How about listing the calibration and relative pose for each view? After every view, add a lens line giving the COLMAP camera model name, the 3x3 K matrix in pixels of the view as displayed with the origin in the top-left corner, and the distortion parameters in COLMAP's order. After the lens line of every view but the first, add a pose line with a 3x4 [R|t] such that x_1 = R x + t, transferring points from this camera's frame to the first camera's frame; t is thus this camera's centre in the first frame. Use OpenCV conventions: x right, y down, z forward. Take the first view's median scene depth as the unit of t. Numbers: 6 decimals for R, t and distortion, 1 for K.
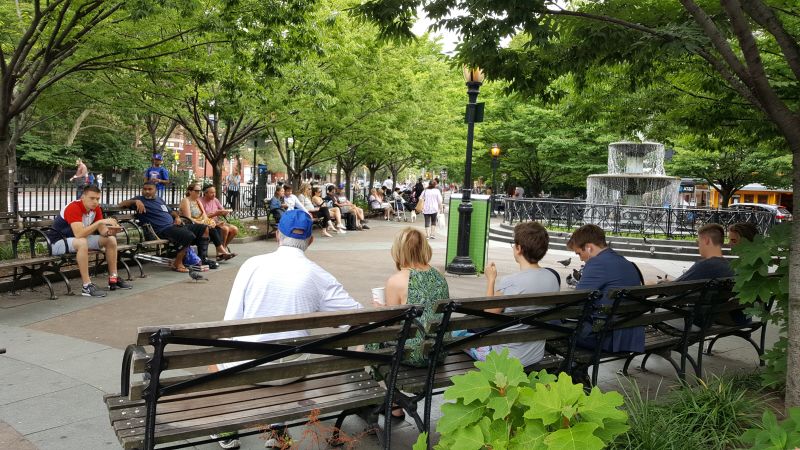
lens RADIAL K [[621.9, 0, 400.0], [0, 621.9, 225.0], [0, 0, 1]] dist [0.097814, -0.256276]
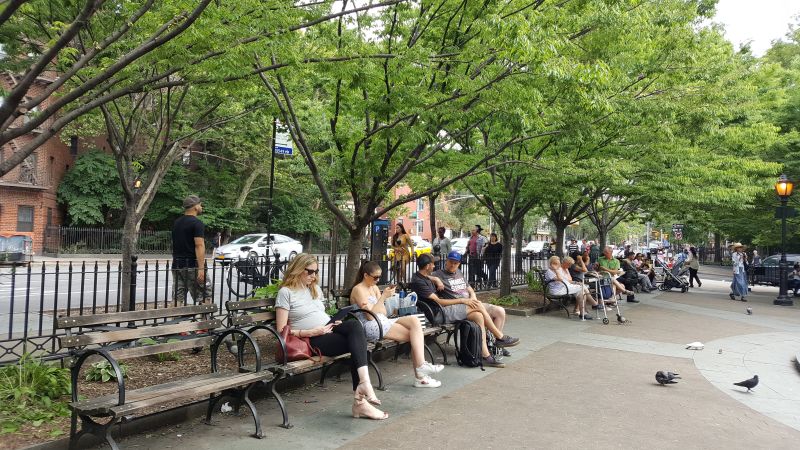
lens RADIAL K [[621.9, 0, 400.0], [0, 621.9, 225.0], [0, 0, 1]] dist [0.097814, -0.256276]
pose [[0.943908, -0.020529, -0.329569, 0.011695], [-0.012364, 0.995168, -0.097402, -0.034948], [0.329976, 0.096013, 0.939094, 0.496762]]
